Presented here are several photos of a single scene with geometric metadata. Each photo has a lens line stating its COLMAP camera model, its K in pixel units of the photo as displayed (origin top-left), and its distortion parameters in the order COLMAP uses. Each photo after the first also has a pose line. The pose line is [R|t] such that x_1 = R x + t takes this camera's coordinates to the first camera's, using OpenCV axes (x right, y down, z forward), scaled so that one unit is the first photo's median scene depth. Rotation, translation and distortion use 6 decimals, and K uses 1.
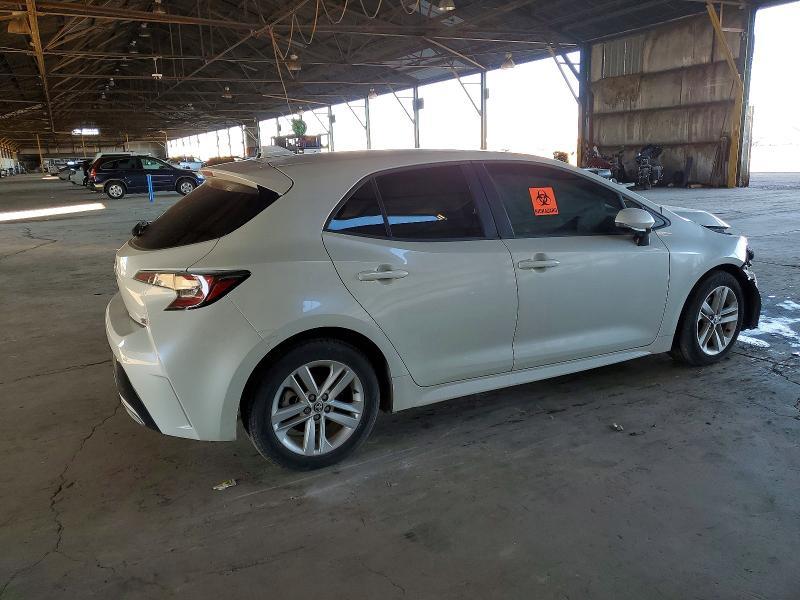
lens RADIAL K [[603.2, 0, 391.0], [0, 603.2, 279.5], [0, 0, 1]] dist [0.014488, -0.009164]
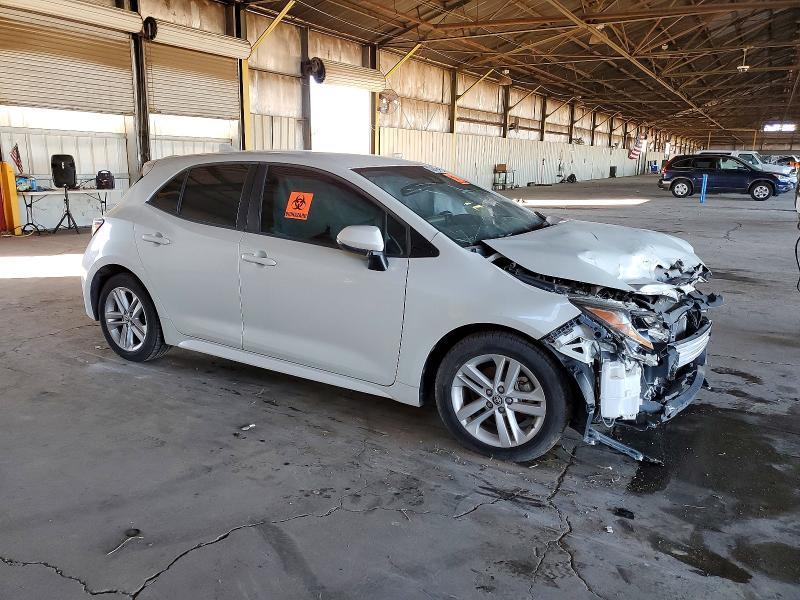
lens RADIAL K [[603.2, 0, 391.0], [0, 603.2, 279.5], [0, 0, 1]] dist [0.014488, -0.009164]
pose [[0.551768, 0.200858, -0.809449, 1.216893], [-0.197160, 0.974469, 0.107411, -0.149488], [0.810358, 0.100325, 0.577283, 0.546167]]
